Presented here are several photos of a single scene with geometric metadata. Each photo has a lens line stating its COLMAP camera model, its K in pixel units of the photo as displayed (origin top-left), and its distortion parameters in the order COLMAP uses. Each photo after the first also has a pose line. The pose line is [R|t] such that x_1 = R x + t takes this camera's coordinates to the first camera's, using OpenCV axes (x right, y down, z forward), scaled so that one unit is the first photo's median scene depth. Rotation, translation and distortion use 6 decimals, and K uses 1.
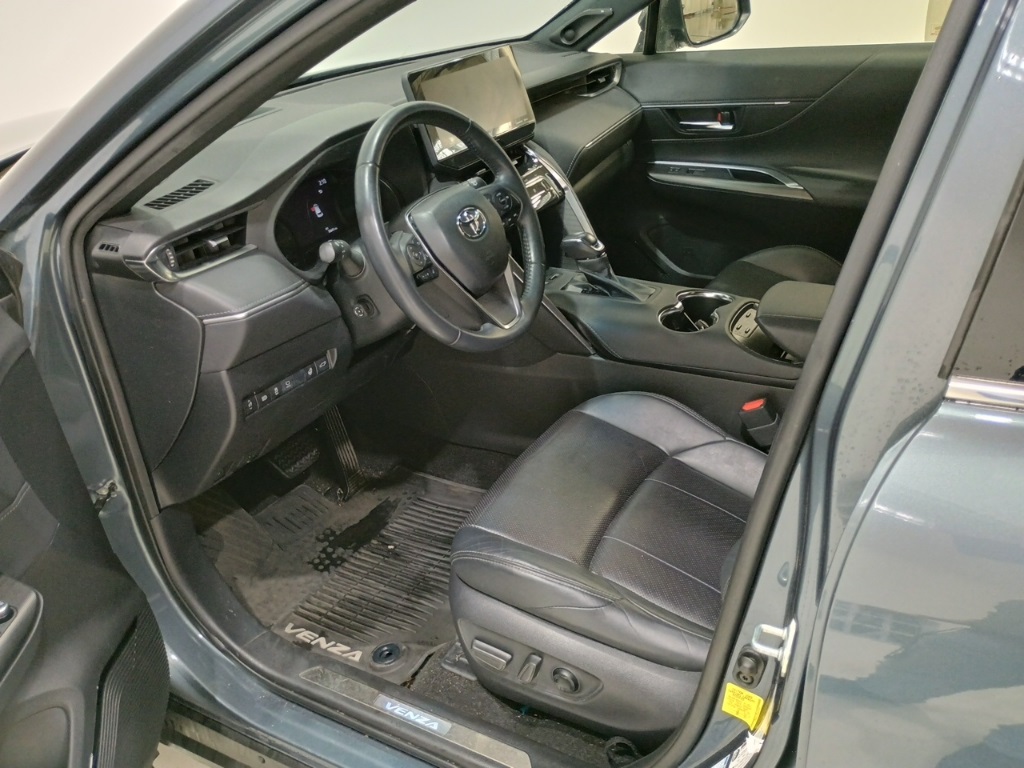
lens RADIAL K [[889.2, 0, 512.0], [0, 889.2, 384.0], [0, 0, 1]] dist [0.036018, 0.000779]
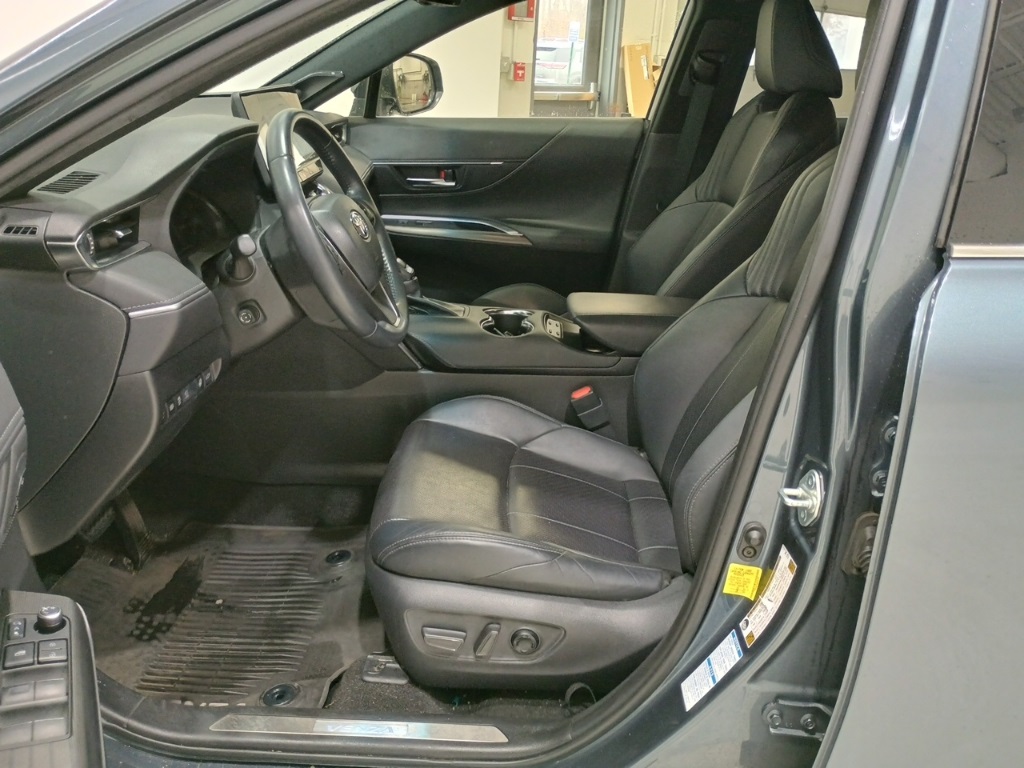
lens RADIAL K [[899.2, 0, 507.3], [0, 899.2, 369.1], [0, 0, 1]] dist [0.037126, -0.018180]
pose [[0.878241, -0.066180, 0.473617, -0.331853], [0.133292, 0.985006, -0.109529, 0.099897], [-0.459267, 0.159322, 0.873894, 0.028746]]
